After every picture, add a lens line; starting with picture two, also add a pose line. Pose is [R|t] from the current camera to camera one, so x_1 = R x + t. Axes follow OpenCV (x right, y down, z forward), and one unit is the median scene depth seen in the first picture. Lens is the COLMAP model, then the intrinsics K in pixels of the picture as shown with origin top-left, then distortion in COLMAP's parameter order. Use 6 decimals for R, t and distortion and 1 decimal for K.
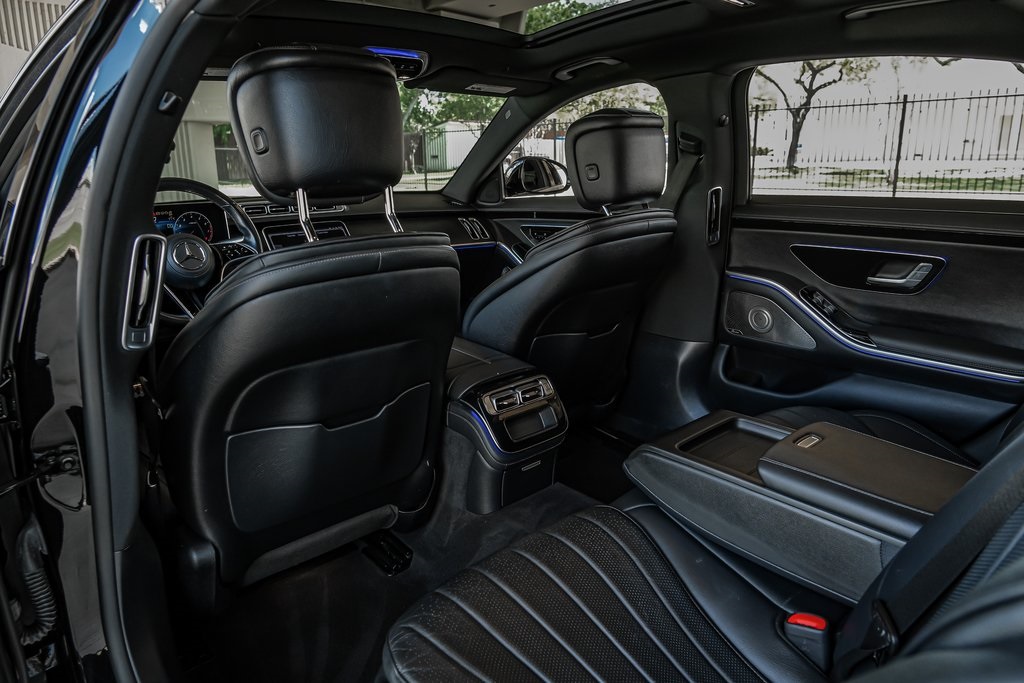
lens RADIAL K [[729.0, 0, 512.0], [0, 729.0, 341.5], [0, 0, 1]] dist [0.000969, 0.000913]
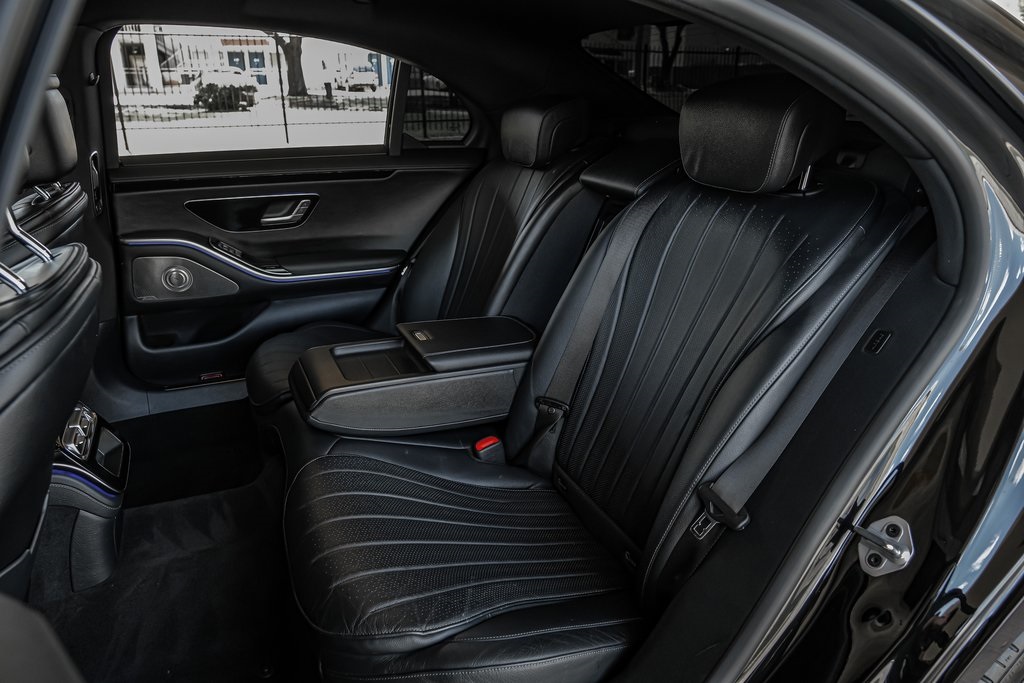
lens RADIAL K [[729.0, 0, 512.0], [0, 729.0, 341.5], [0, 0, 1]] dist [0.000969, 0.000913]
pose [[0.307872, -0.312518, 0.898637, -0.507211], [0.234928, 0.940238, 0.246499, -0.098677], [-0.921967, 0.135225, 0.362892, 0.231646]]
